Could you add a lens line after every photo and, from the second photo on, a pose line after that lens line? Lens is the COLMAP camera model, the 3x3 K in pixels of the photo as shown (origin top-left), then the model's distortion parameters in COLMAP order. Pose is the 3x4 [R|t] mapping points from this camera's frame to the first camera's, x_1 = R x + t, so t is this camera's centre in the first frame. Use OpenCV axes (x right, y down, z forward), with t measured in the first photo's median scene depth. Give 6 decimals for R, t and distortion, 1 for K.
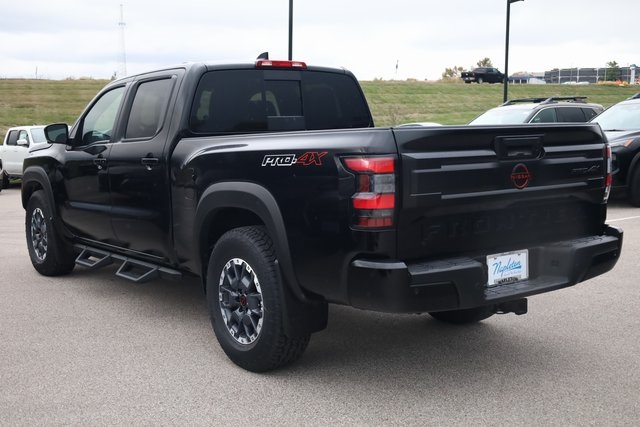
lens RADIAL K [[804.4, 0, 320.0], [0, 804.4, 213.5], [0, 0, 1]] dist [0.012123, 0.025881]
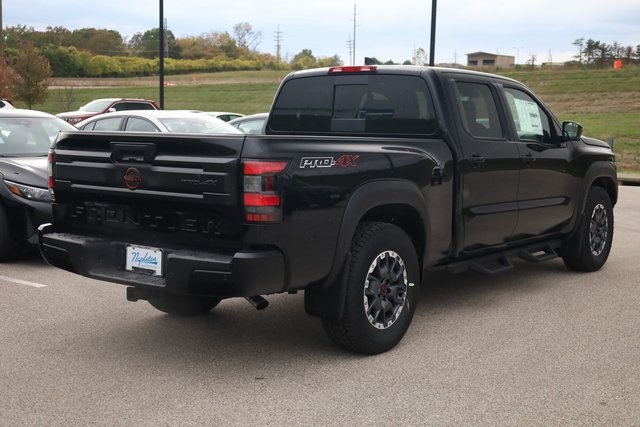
lens RADIAL K [[917.6, 0, 320.0], [0, 917.6, 213.5], [0, 0, 1]] dist [0.033490, 0.008331]
pose [[0.256564, 0.124315, -0.958499, 1.517713], [-0.118255, 0.988281, 0.096524, -0.149552], [0.959266, 0.088582, 0.268258, 0.886274]]
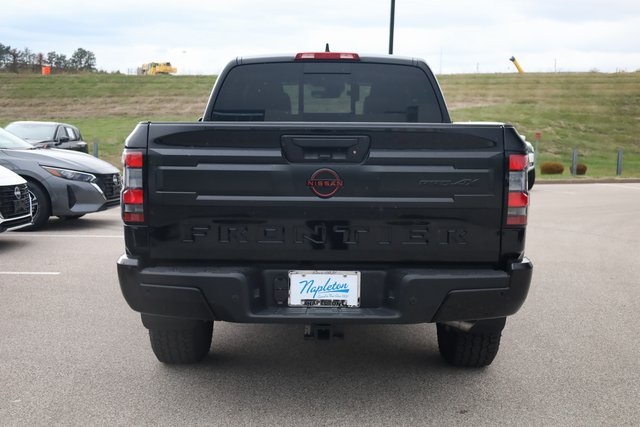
lens RADIAL K [[917.6, 0, 320.0], [0, 917.6, 213.5], [0, 0, 1]] dist [0.033490, 0.008331]
pose [[0.792540, 0.082480, -0.604217, 0.817513], [-0.090005, 0.995781, 0.017873, -0.030202], [0.603141, 0.040218, 0.796620, 0.210220]]
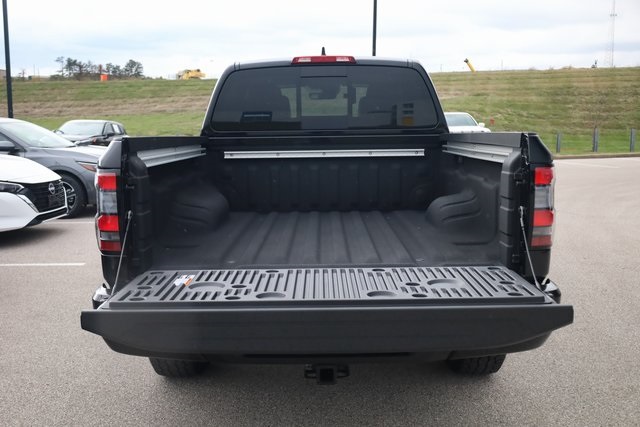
lens RADIAL K [[695.8, 0, 320.0], [0, 695.8, 213.5], [0, 0, 1]] dist [-0.000489, 0.019519]
pose [[0.794555, 0.092638, -0.600084, 0.619599], [-0.068660, 0.995662, 0.062794, -0.076251], [0.603298, -0.008692, 0.797469, 0.465298]]
